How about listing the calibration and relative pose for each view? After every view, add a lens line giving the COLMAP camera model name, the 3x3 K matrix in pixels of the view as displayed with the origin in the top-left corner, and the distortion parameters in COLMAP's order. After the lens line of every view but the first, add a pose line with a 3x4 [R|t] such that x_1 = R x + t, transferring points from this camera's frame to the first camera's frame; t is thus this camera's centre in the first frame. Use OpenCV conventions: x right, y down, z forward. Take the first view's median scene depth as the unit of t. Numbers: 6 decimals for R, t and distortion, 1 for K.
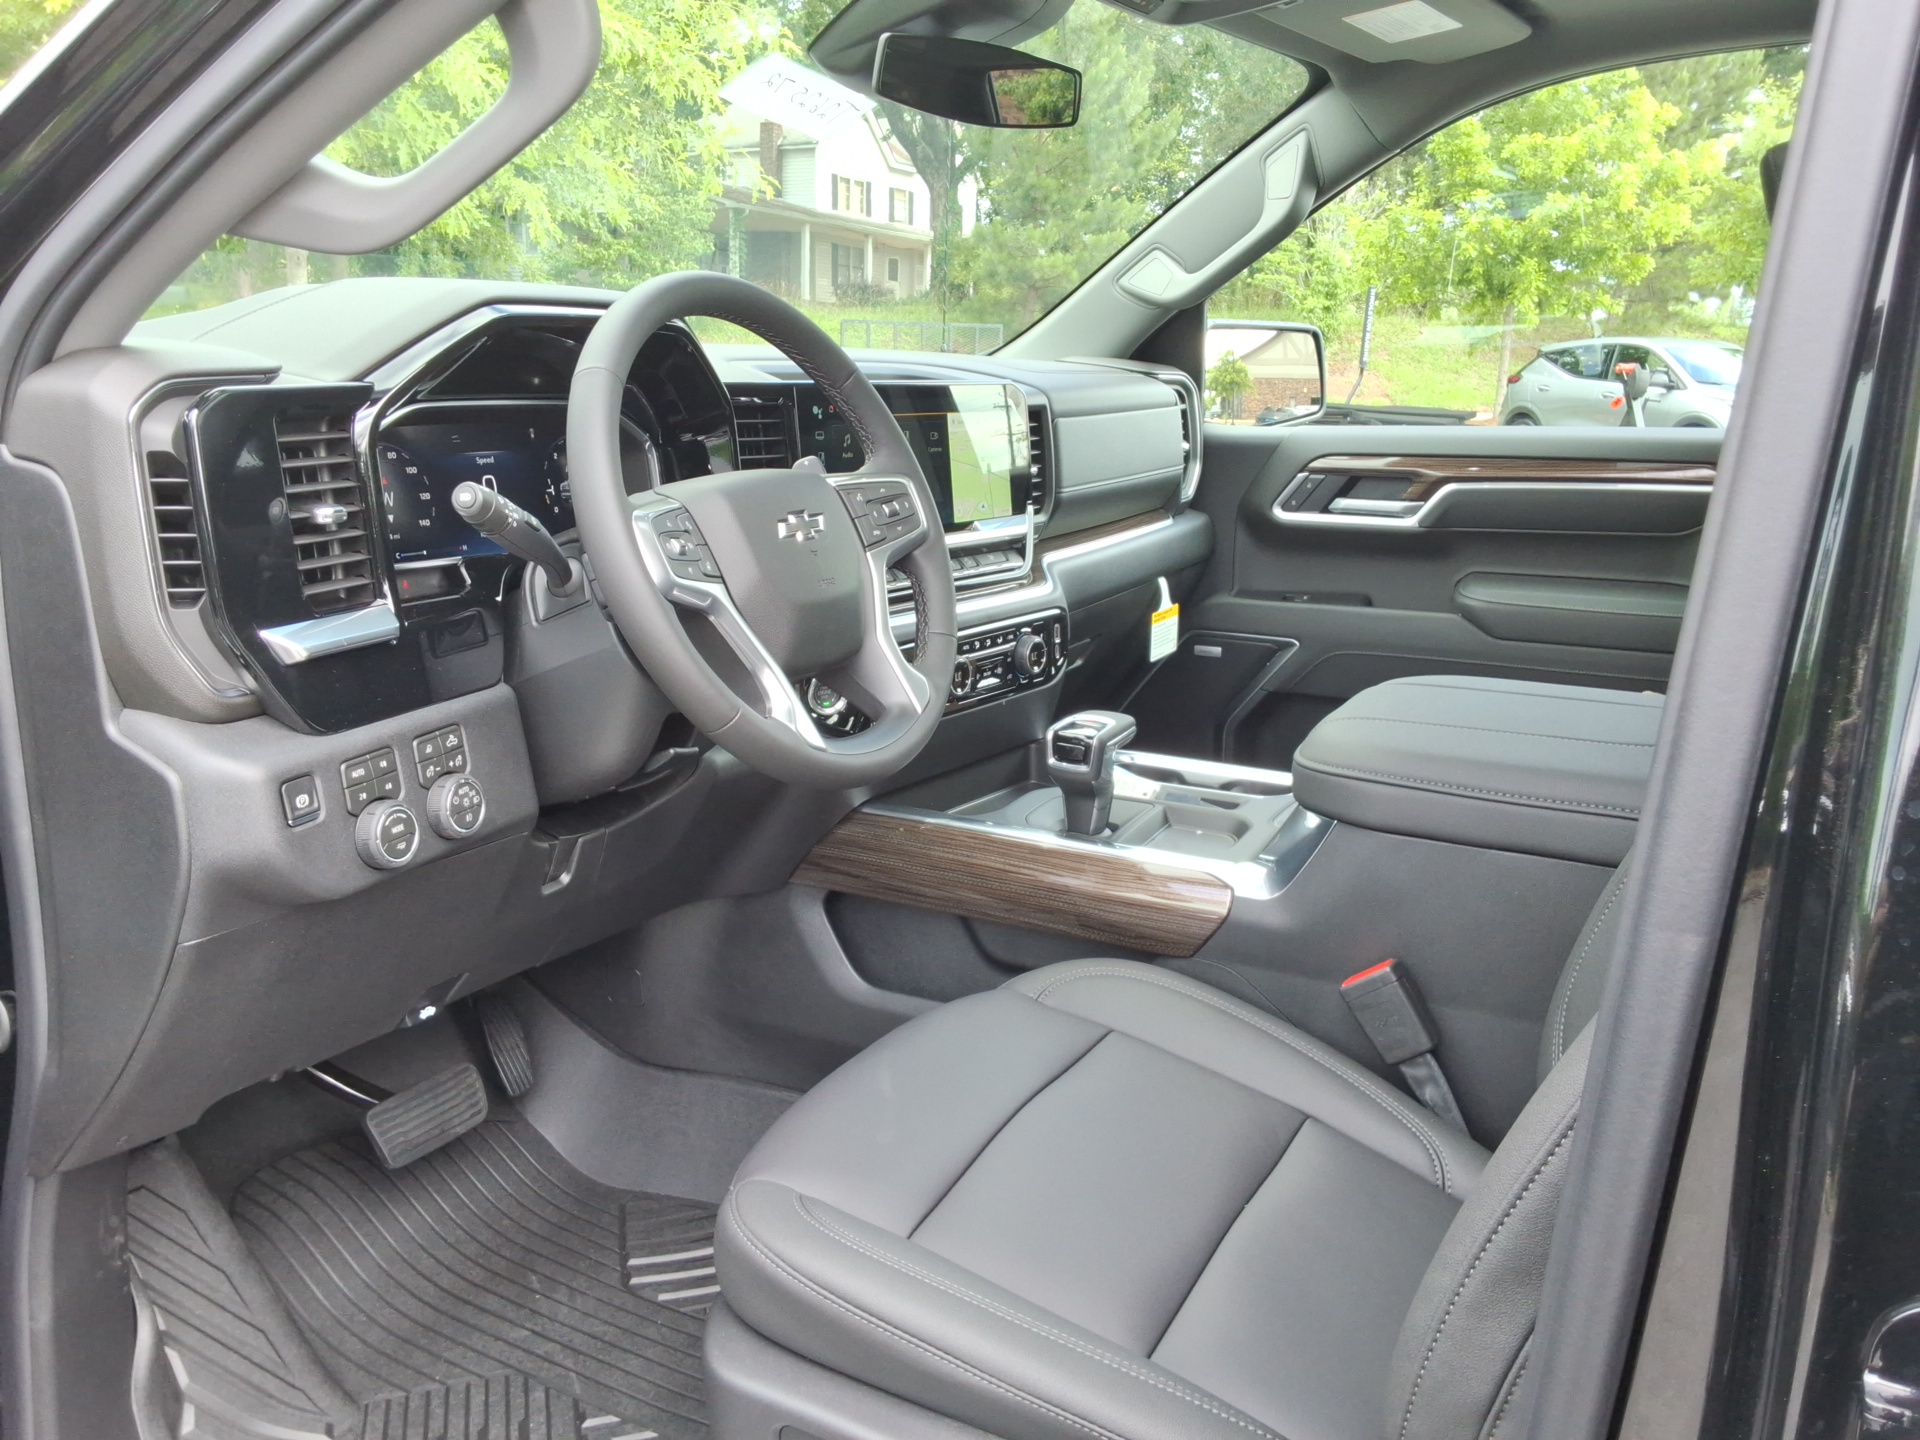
lens RADIAL K [[1542.2, 0, 960.8], [0, 1542.2, 715.6], [0, 0, 1]] dist [0.105353, -0.164922]
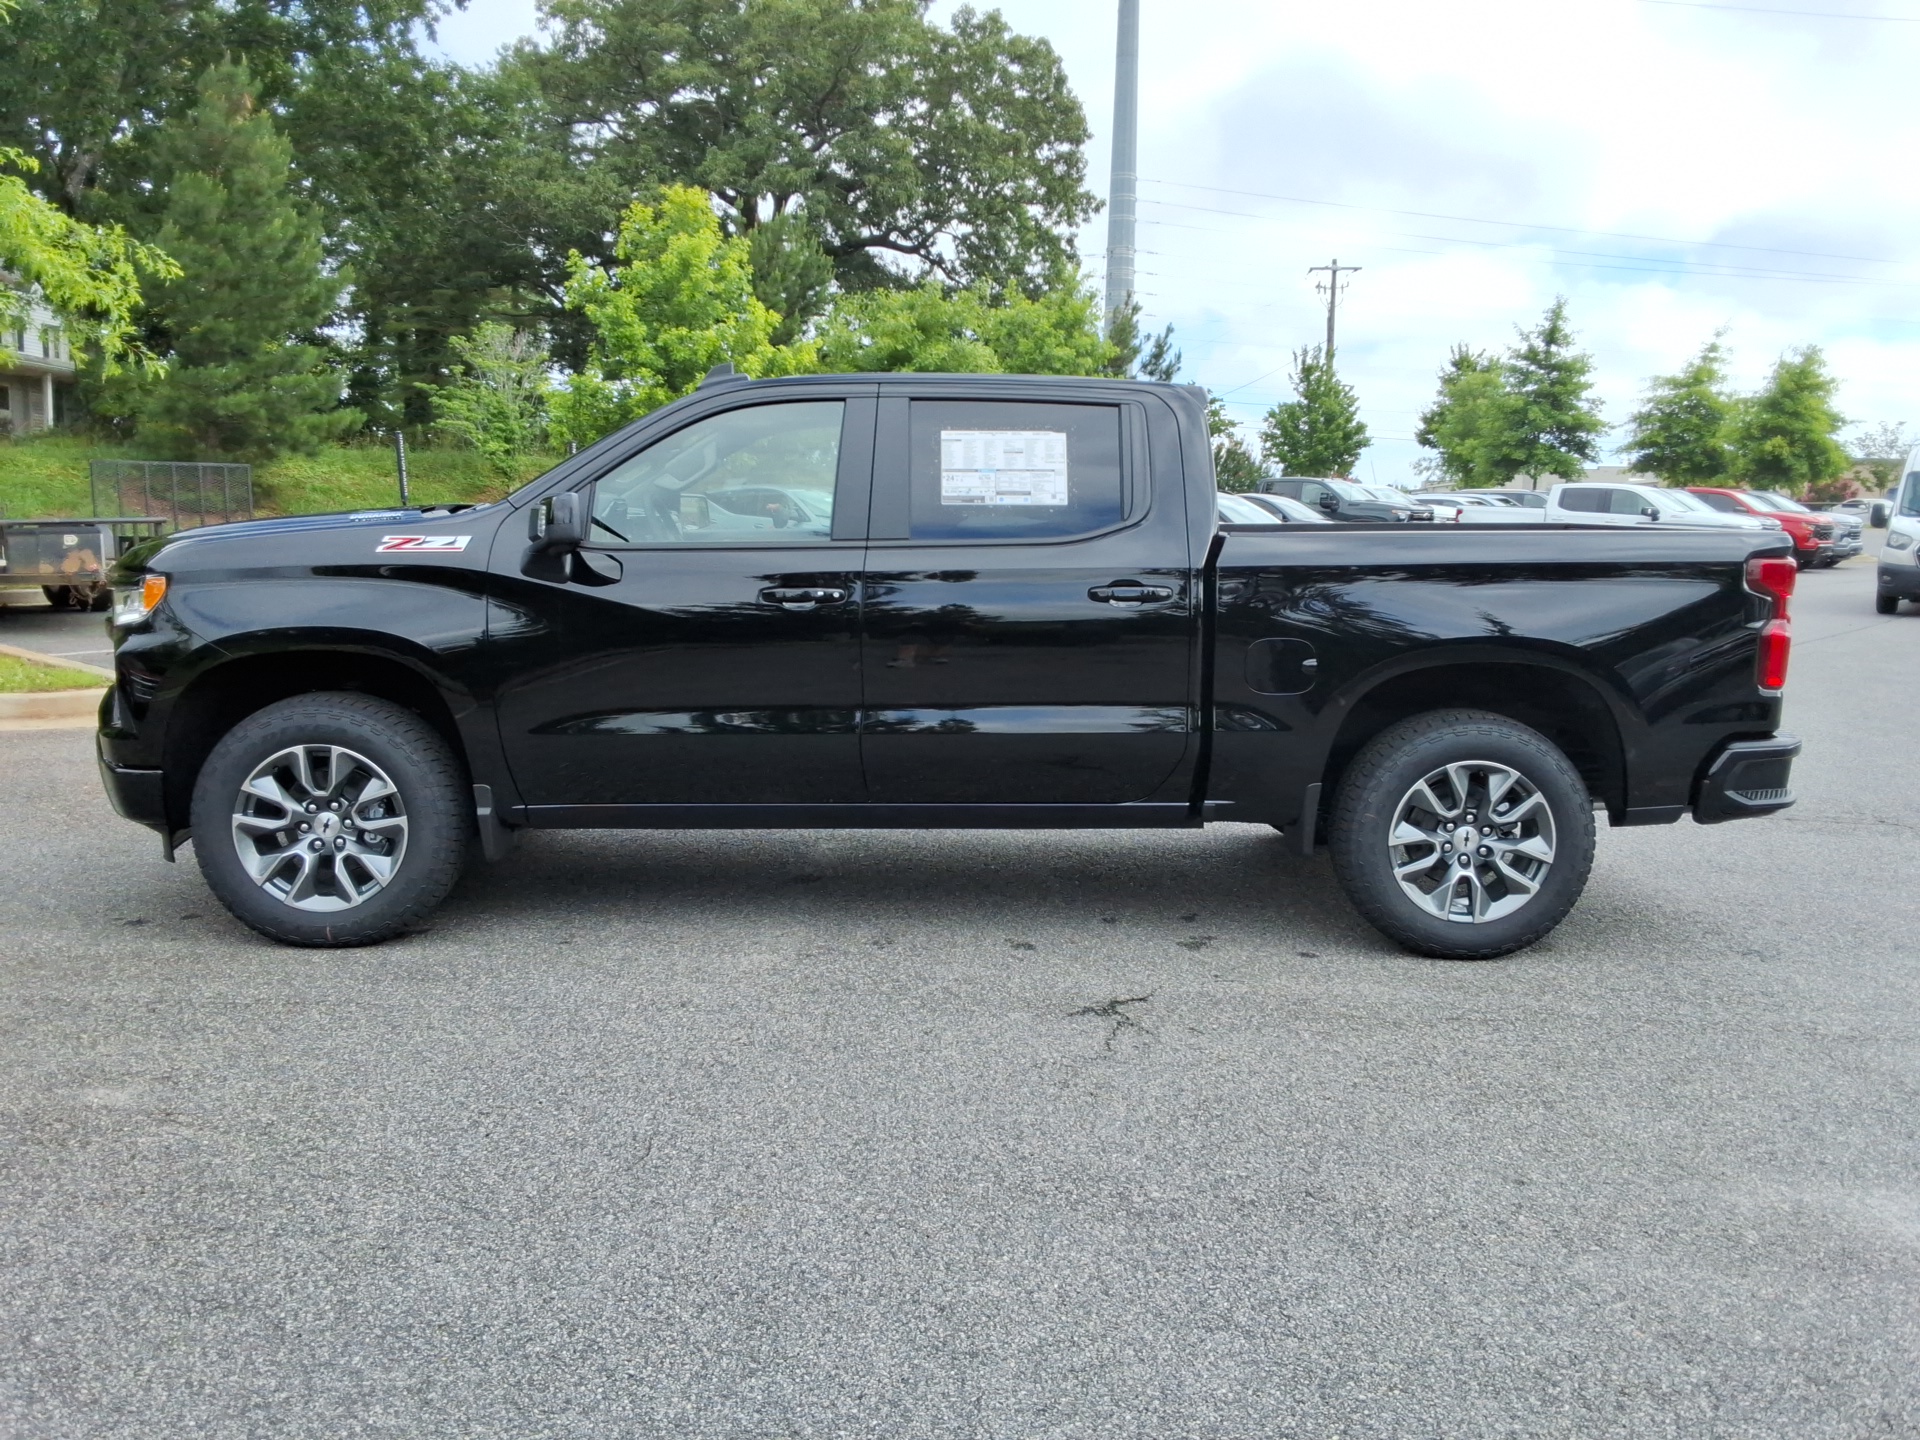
lens RADIAL K [[1542.2, 0, 955.5], [0, 1542.2, 728.2], [0, 0, 1]] dist [0.105353, -0.164922]
pose [[0.866055, -0.075747, 0.494177, -0.061792], [0.112670, 0.992599, -0.045311, 0.026698], [-0.487087, 0.094920, 0.868180, -0.124632]]
